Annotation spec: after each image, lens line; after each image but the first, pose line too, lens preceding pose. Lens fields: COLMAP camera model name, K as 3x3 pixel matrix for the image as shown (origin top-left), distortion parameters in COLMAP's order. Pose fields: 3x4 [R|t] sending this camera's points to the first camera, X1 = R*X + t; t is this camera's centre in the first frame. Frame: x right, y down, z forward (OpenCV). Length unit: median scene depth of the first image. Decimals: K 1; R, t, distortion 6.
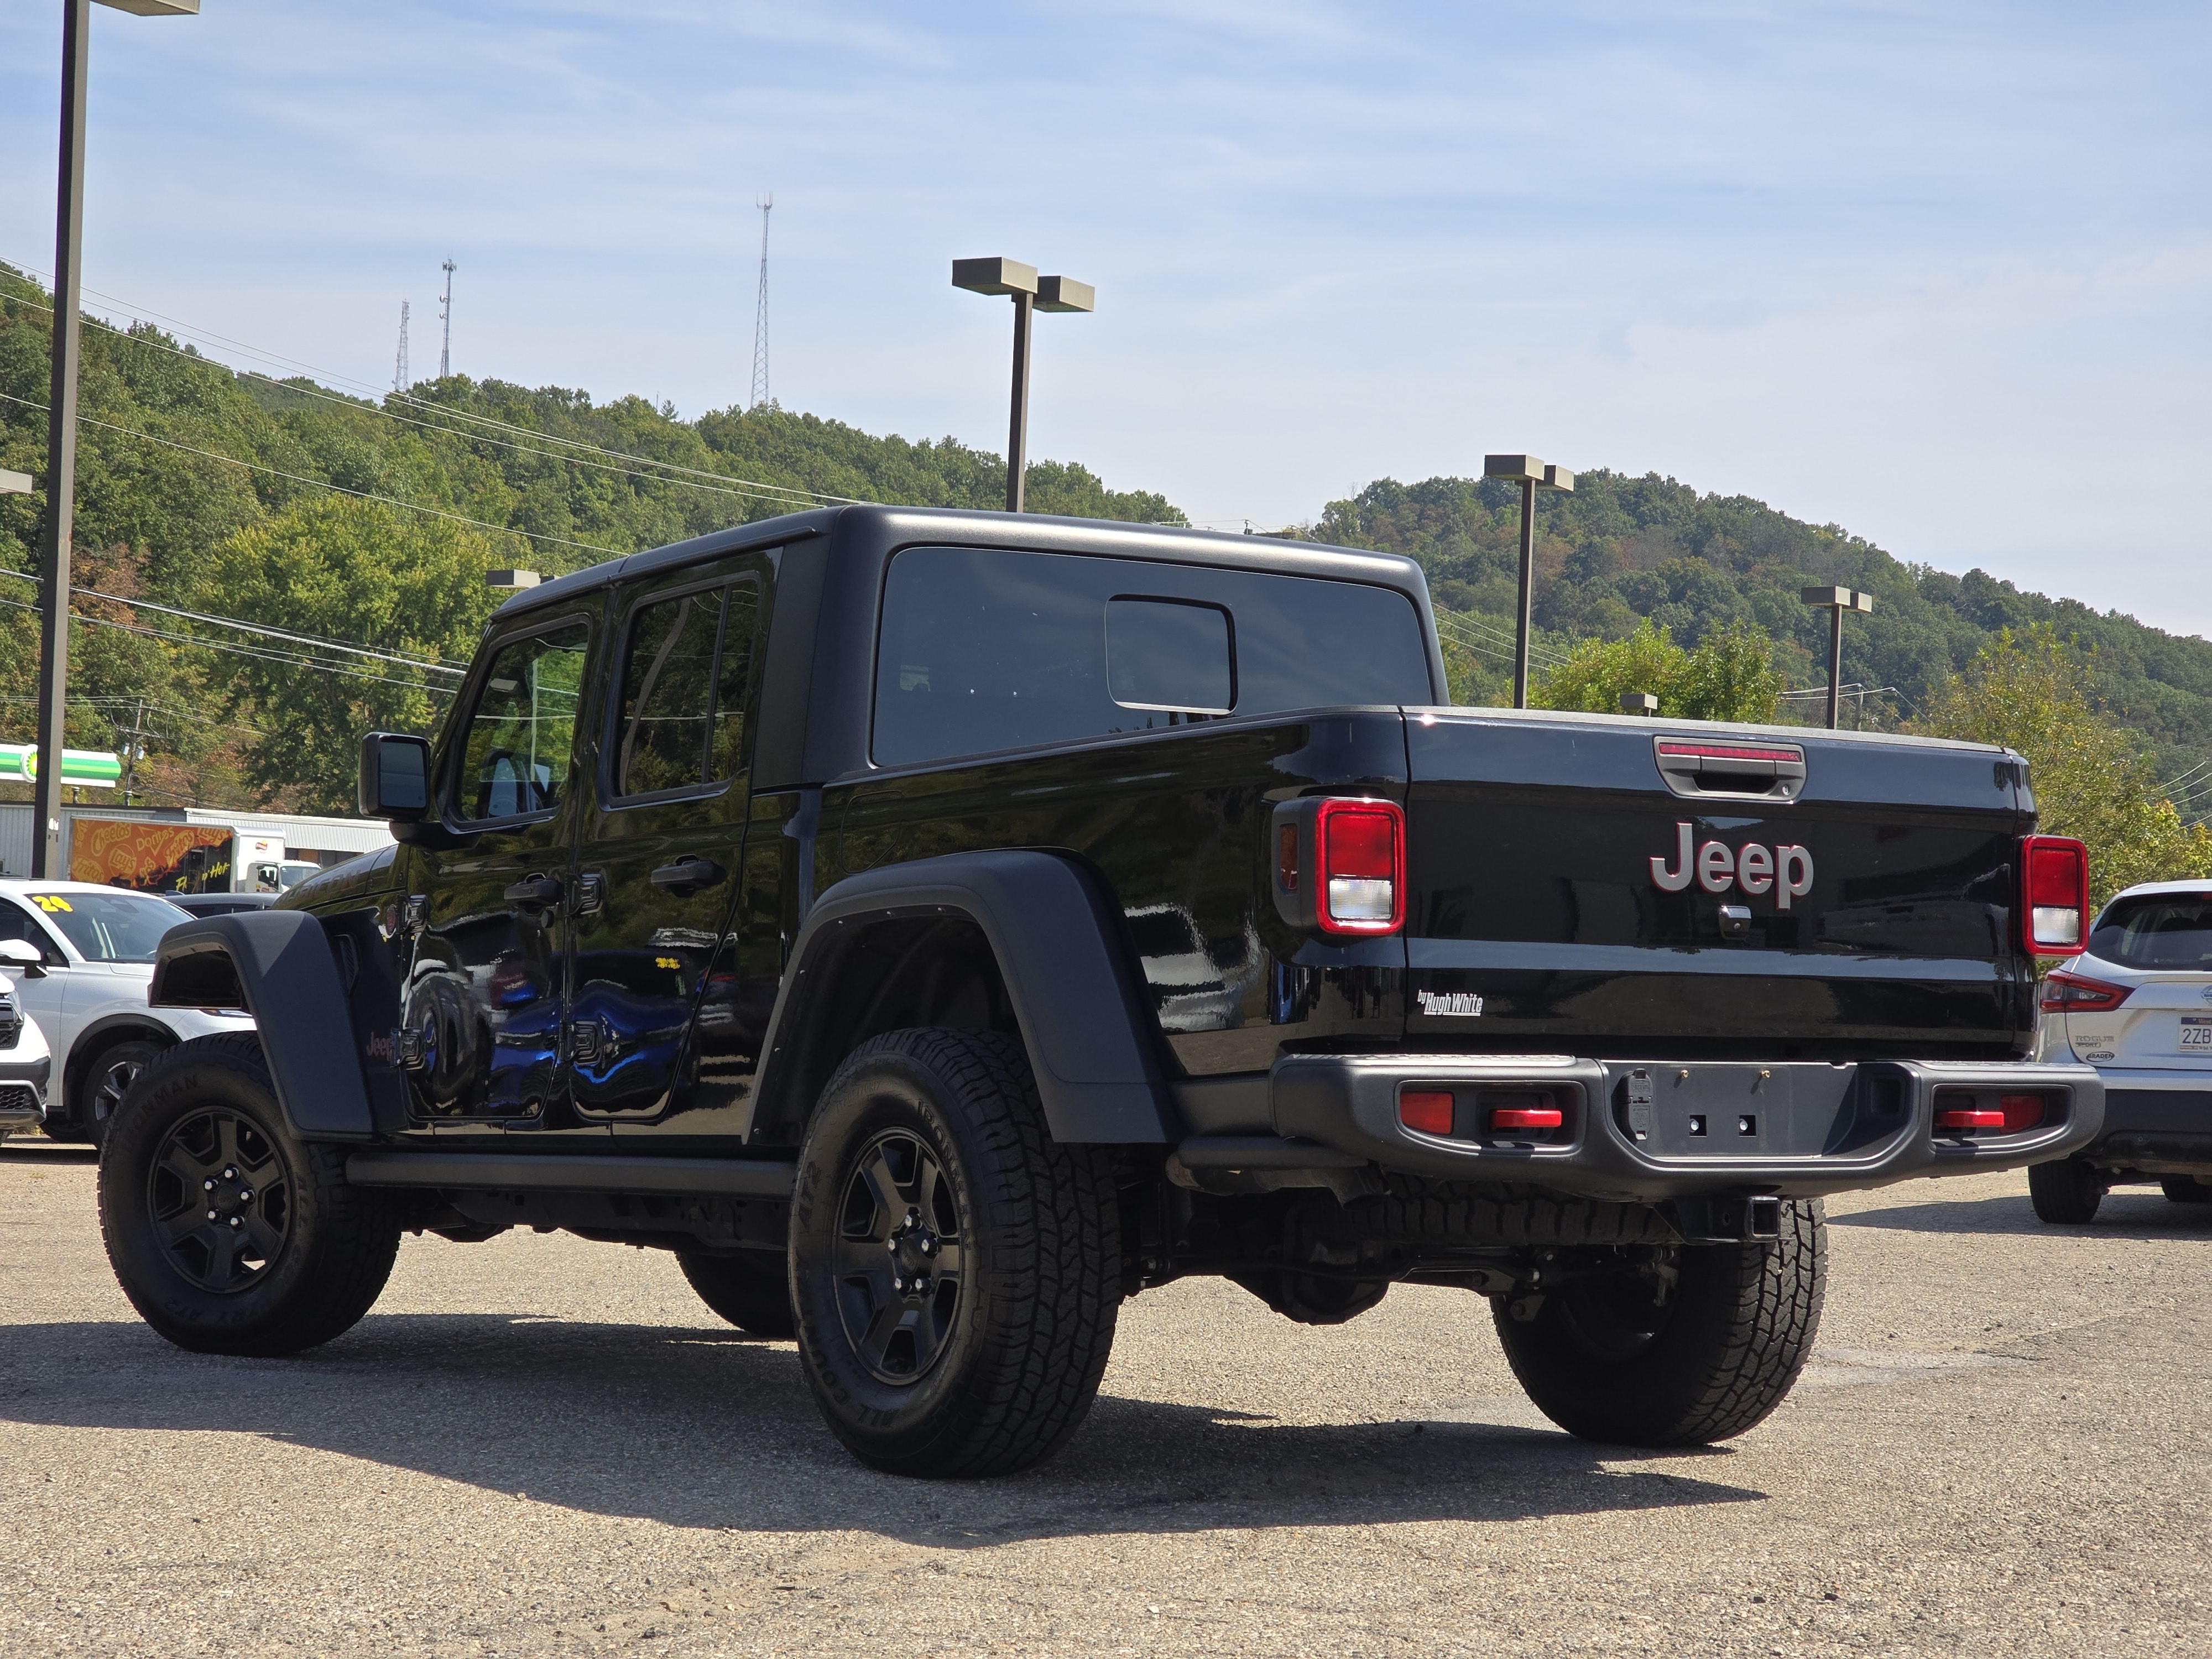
lens RADIAL K [[4140.9, 0, 1101.1], [0, 4140.9, 834.2], [0, 0, 1]] dist [0.002121, 0.000000]
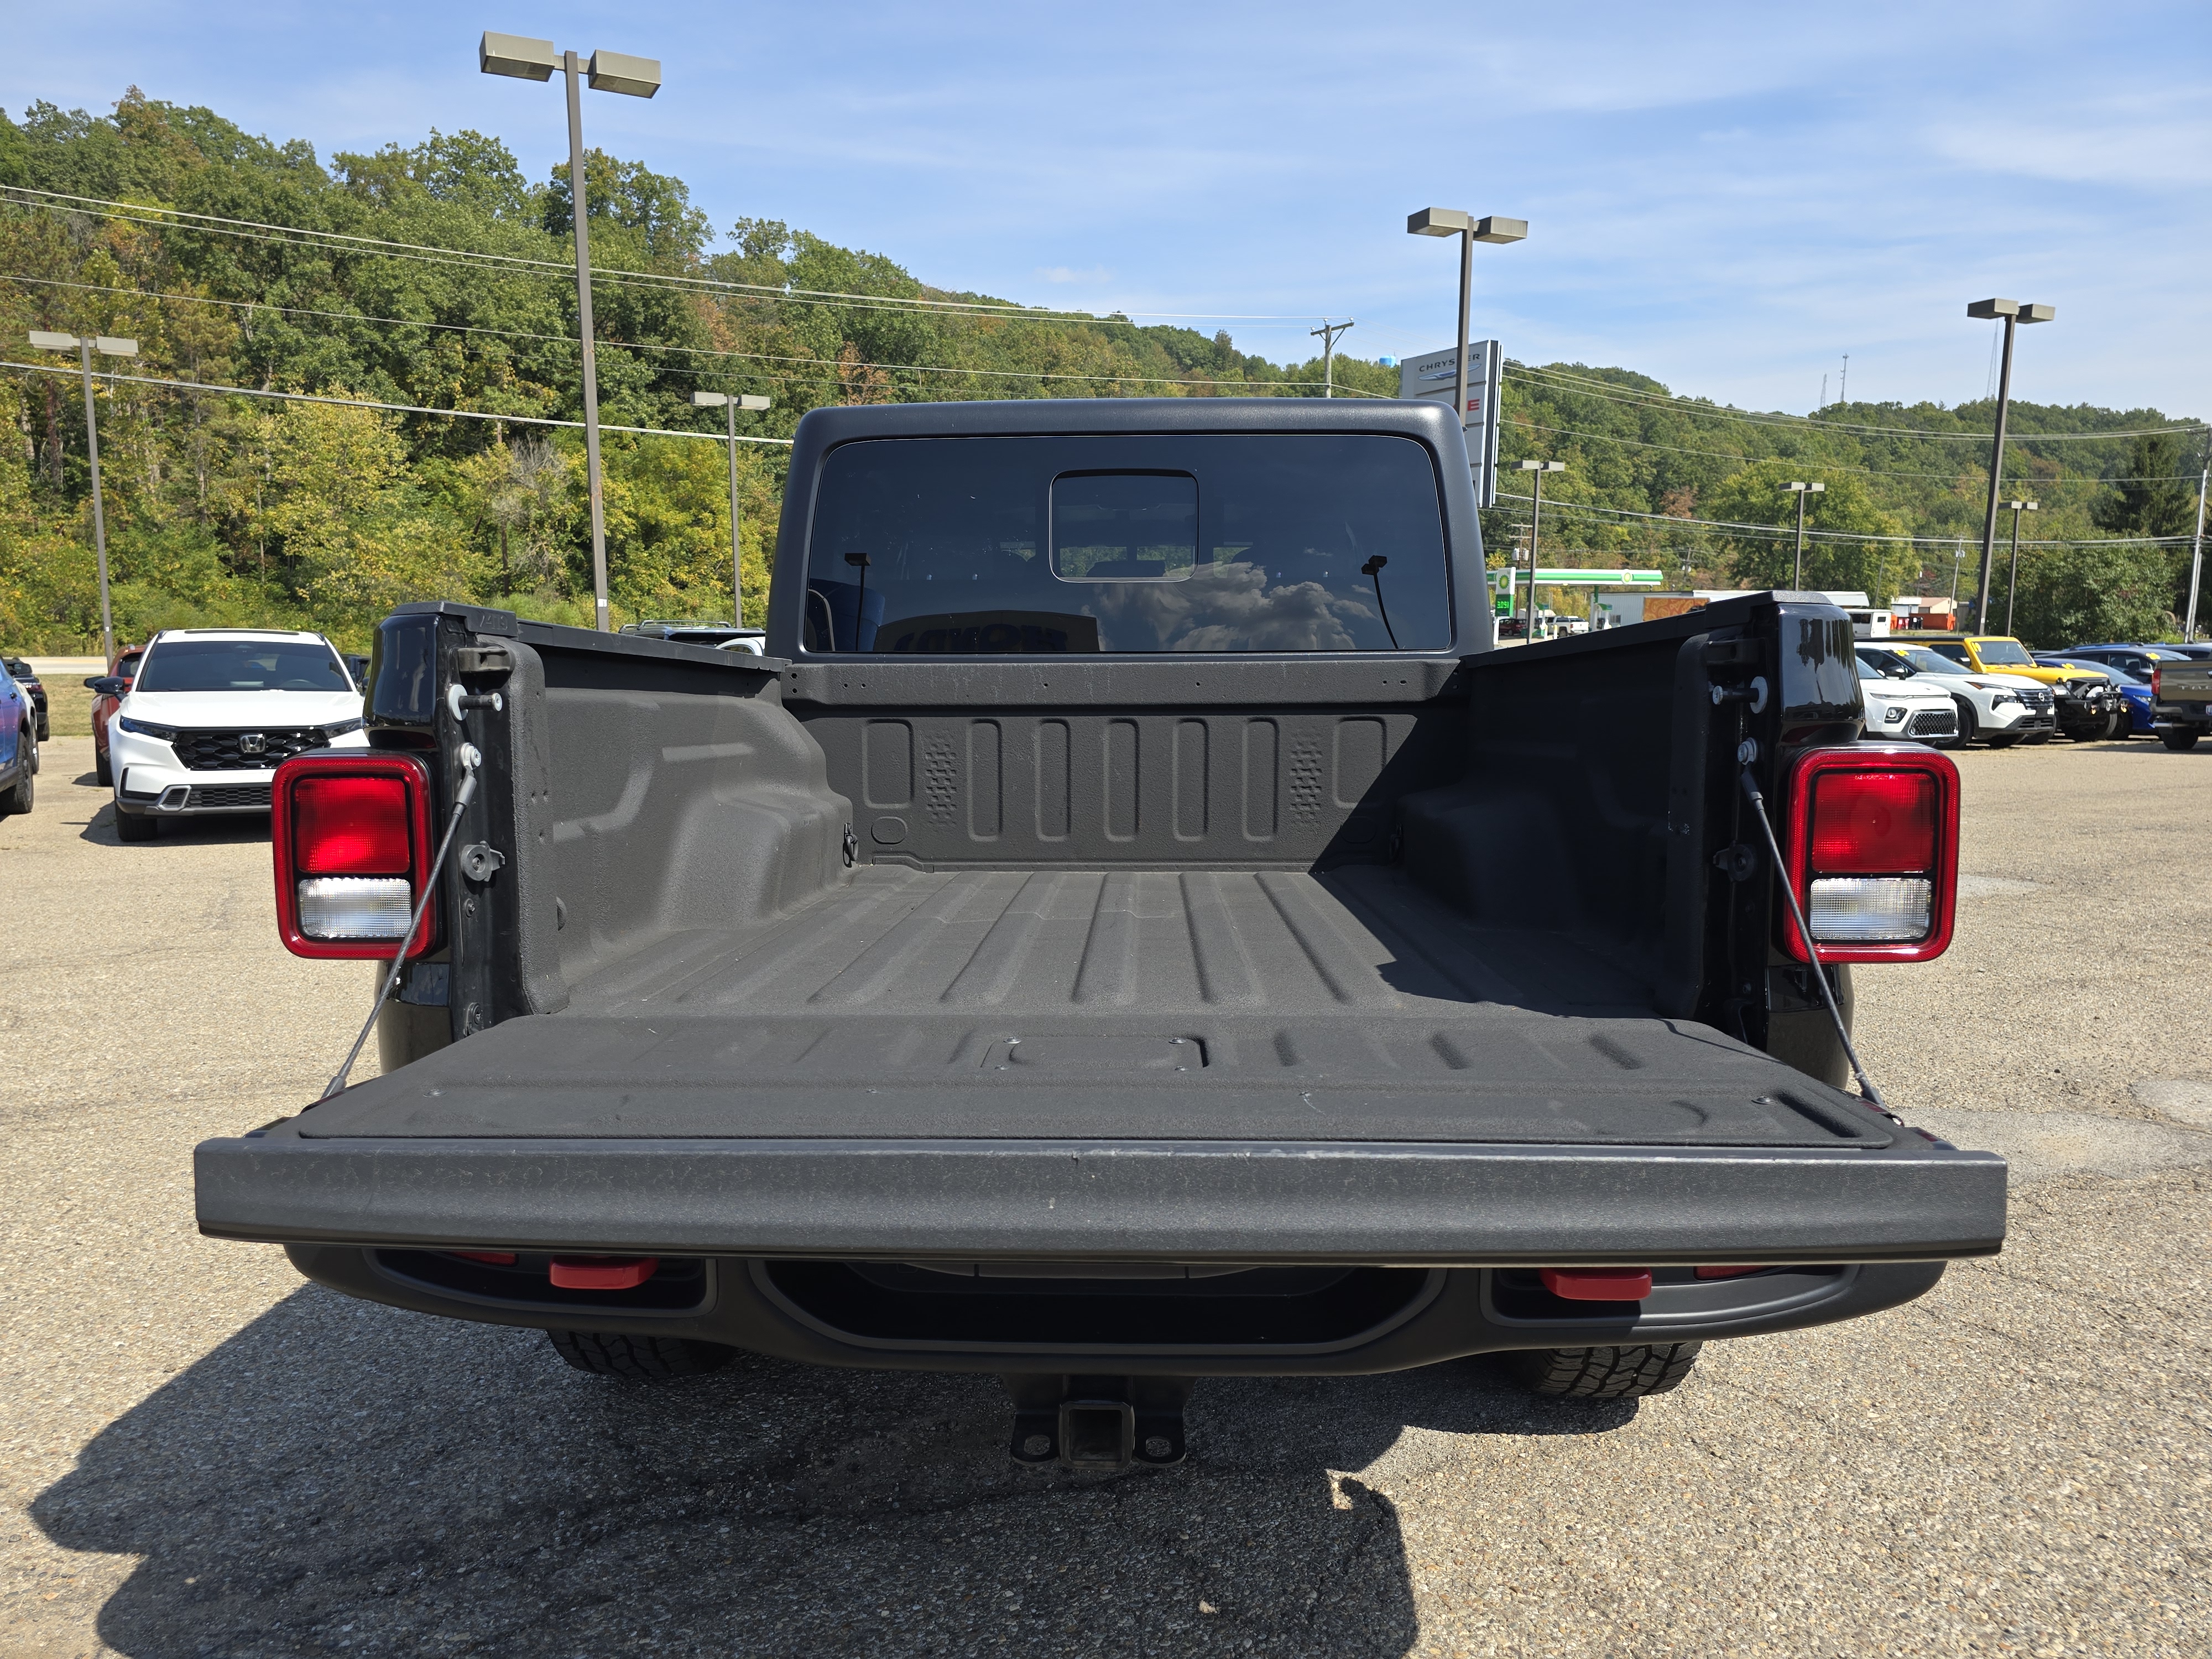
lens RADIAL K [[1478.9, 0, 1107.2], [0, 1478.9, 839.6], [0, 0, 1]] dist [0.029121, -0.031276]
pose [[0.818834, 0.042633, -0.572445, 0.258927], [0.047214, 0.988857, 0.141180, -0.019112], [0.572086, -0.142630, 0.807697, 0.812308]]
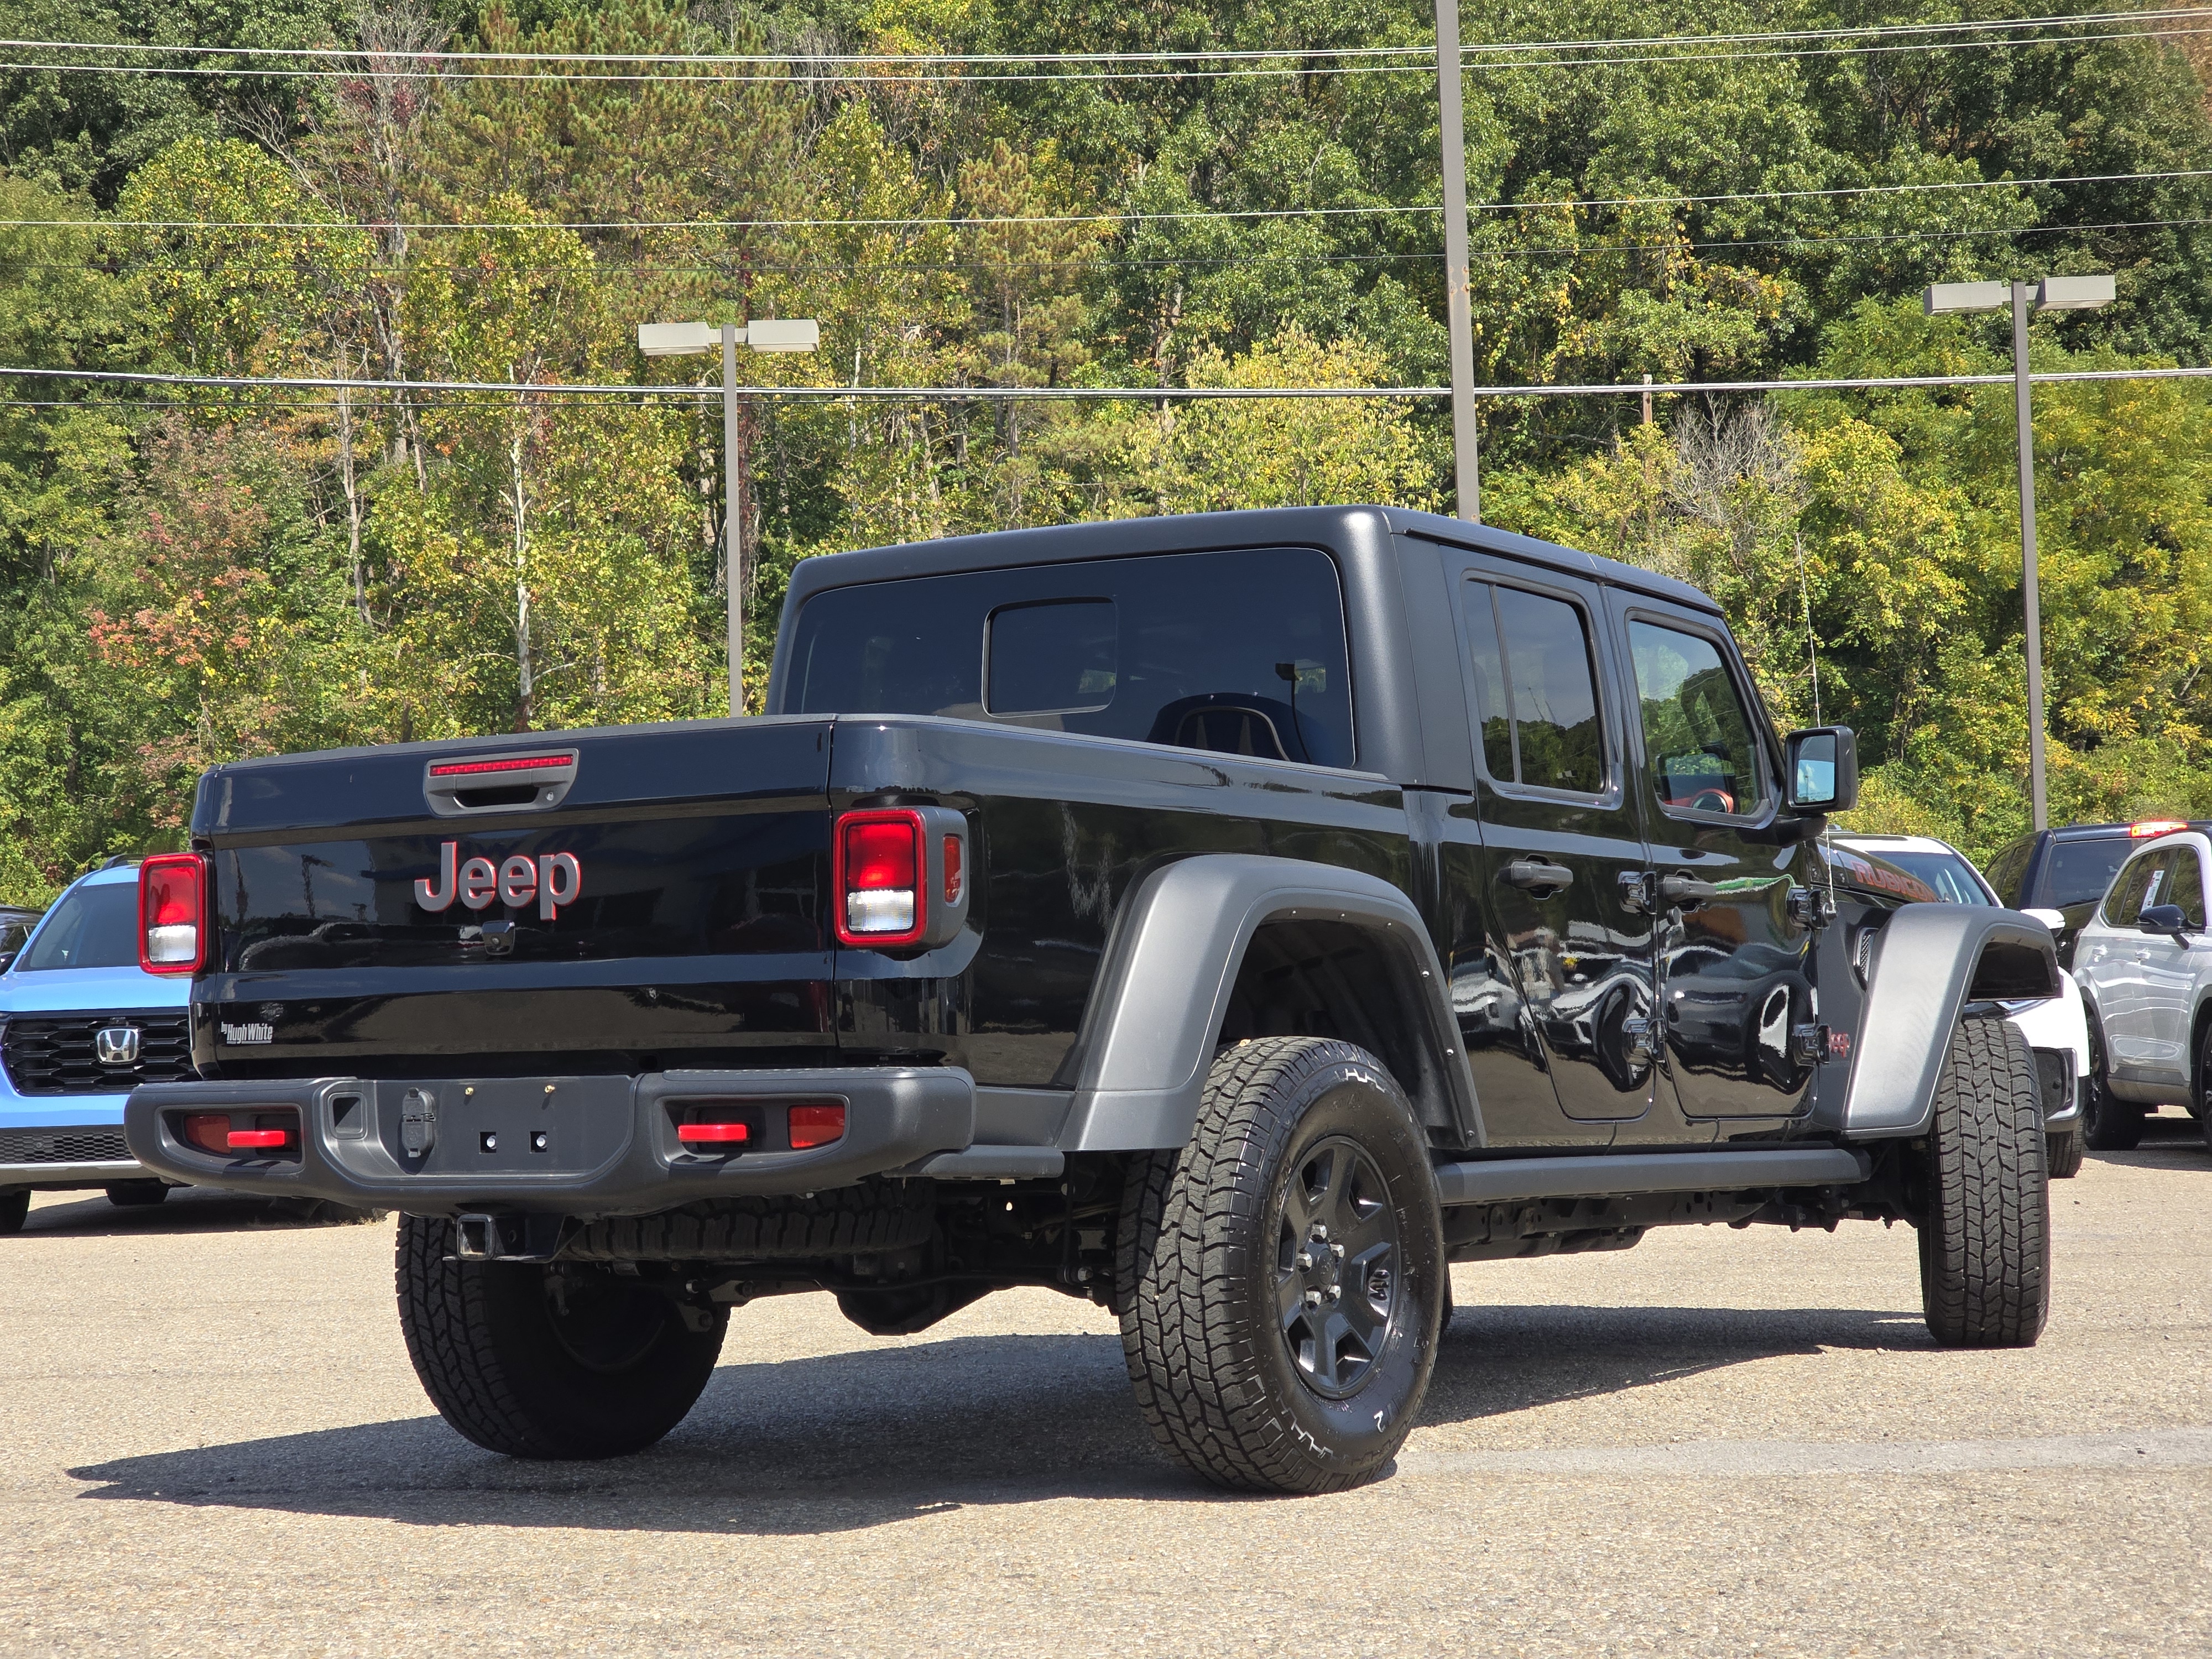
lens RADIAL K [[4140.9, 0, 1099.6], [0, 4140.9, 823.6], [0, 0, 1]] dist [0.002121, 0.000000]
pose [[0.413561, -0.071464, -0.907667, 1.075170], [0.080412, 0.995886, -0.041772, 0.045533], [0.906918, -0.055713, 0.417607, 0.691254]]
